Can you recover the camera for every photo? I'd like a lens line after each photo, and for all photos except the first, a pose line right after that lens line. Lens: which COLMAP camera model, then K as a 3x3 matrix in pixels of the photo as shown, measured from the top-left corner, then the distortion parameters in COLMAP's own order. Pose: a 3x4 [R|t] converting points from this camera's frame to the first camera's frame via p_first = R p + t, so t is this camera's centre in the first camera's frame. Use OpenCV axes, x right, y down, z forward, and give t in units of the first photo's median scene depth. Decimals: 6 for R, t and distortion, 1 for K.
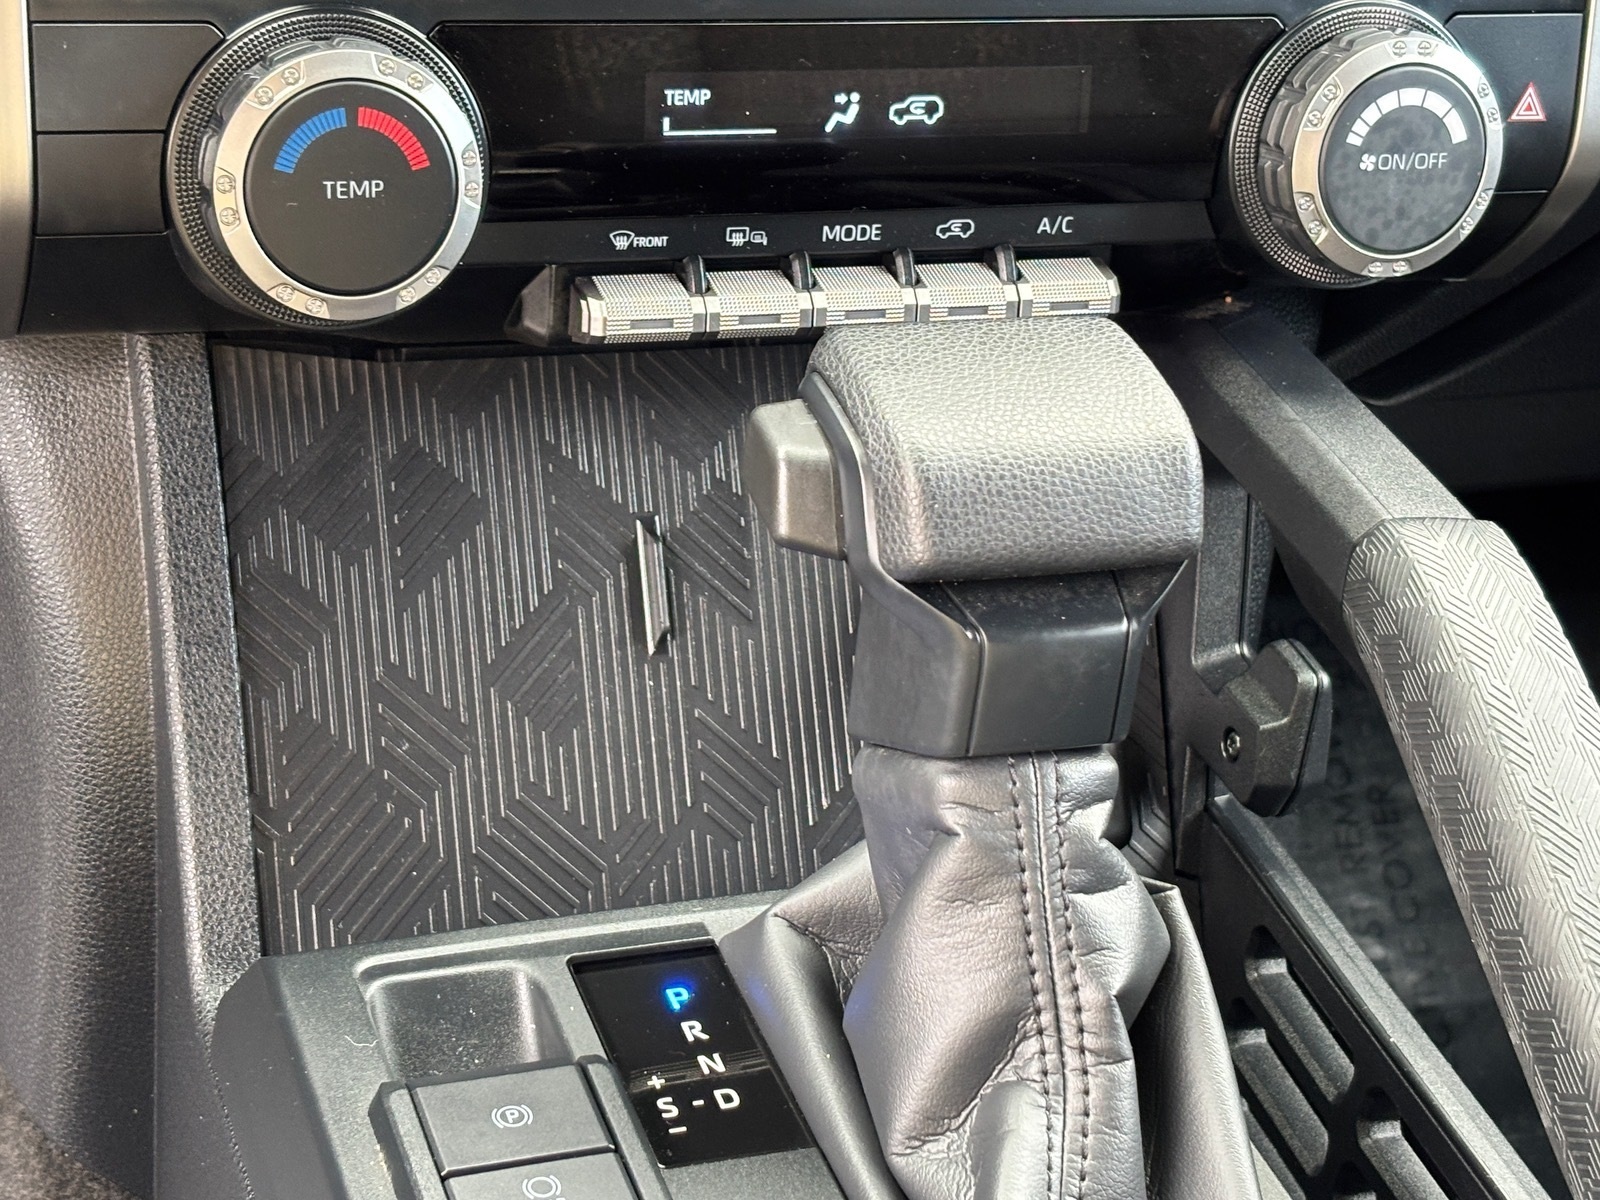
lens RADIAL K [[2997.4, 0, 782.2], [0, 2997.4, 557.3], [0, 0, 1]] dist [0.125749, 0.000000]
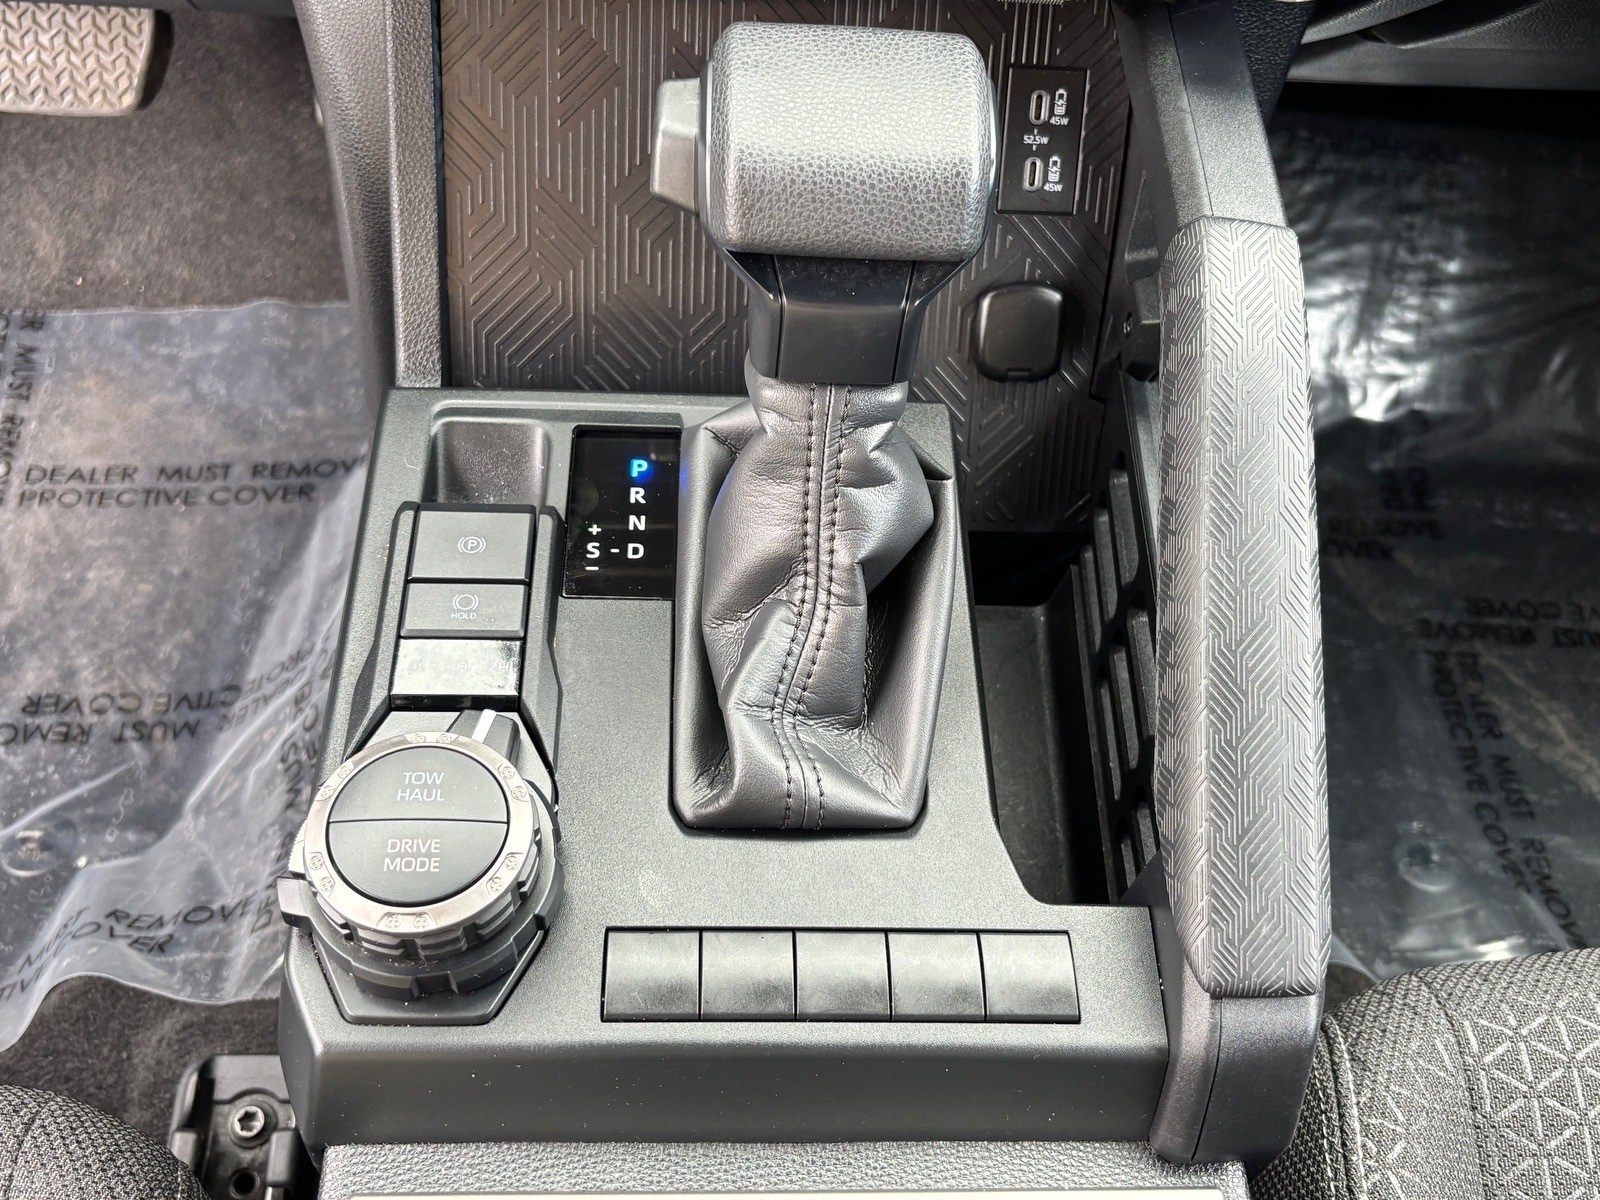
lens RADIAL K [[1566.4, 0, 791.8], [0, 1566.4, 613.8], [0, 0, 1]] dist [0.040933, 0.000000]
pose [[0.949066, 0.224611, -0.220961, 0.219801], [-0.115143, 0.900032, 0.420339, -0.121158], [0.293284, -0.373488, 0.880052, 0.299102]]
